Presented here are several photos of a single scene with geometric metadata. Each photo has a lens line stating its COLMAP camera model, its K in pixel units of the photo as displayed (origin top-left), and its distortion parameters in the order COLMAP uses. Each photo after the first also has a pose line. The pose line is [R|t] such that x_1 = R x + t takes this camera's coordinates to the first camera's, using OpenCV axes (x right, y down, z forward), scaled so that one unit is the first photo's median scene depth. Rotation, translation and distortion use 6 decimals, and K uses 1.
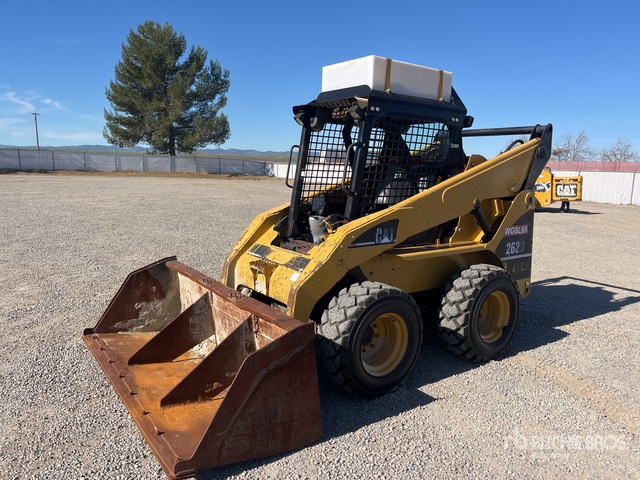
lens RADIAL K [[425.1, 0, 324.2], [0, 425.1, 245.9], [0, 0, 1]] dist [-0.004708, -0.005680]
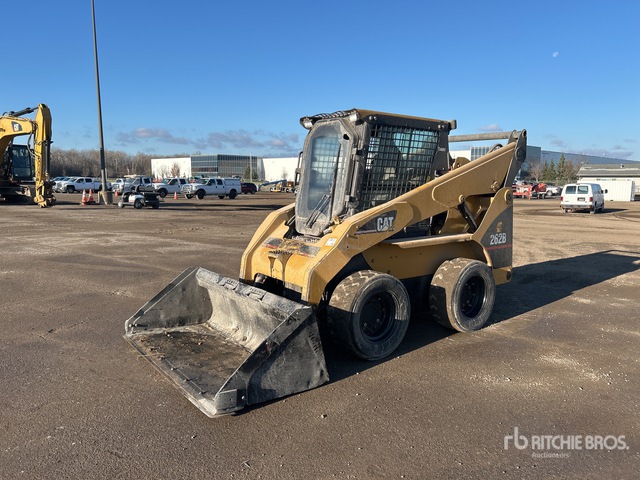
lens RADIAL K [[482.3, 0, 321.3], [0, 482.3, 242.5], [0, 0, 1]] dist [0.011135, 0.005352]
pose [[0.999353, -0.016535, 0.031952, -0.064350], [0.018149, 0.998539, -0.050892, 0.075818], [-0.031064, 0.051439, 0.998193, -0.281786]]
